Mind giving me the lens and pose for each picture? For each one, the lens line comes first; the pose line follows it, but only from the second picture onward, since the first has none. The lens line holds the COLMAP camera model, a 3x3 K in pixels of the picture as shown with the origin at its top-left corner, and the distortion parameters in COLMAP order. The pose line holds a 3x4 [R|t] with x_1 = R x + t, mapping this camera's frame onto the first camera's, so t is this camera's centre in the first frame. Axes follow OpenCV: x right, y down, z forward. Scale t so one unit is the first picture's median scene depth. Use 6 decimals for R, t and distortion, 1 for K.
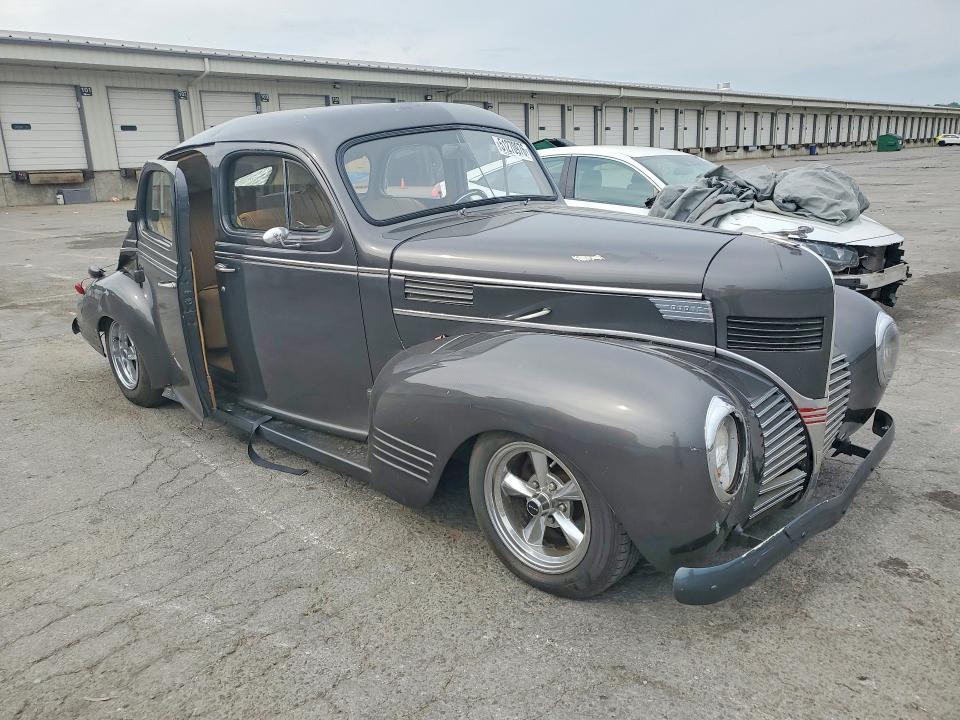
lens RADIAL K [[763.0, 0, 477.1], [0, 763.0, 357.5], [0, 0, 1]] dist [0.010302, 0.015488]
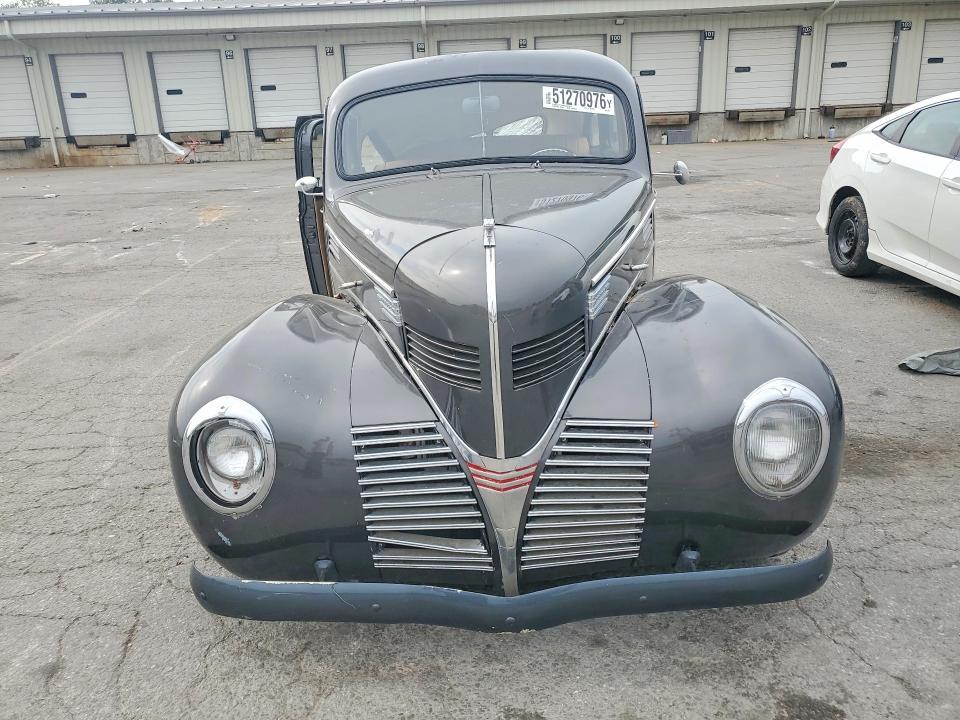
lens RADIAL K [[763.0, 0, 480.0], [0, 763.0, 358.3], [0, 0, 1]] dist [0.010302, 0.015488]
pose [[0.678535, 0.226954, -0.698629, 0.107958], [-0.174542, 0.973649, 0.146774, -0.016877], [0.713531, 0.022349, 0.700268, 0.055945]]
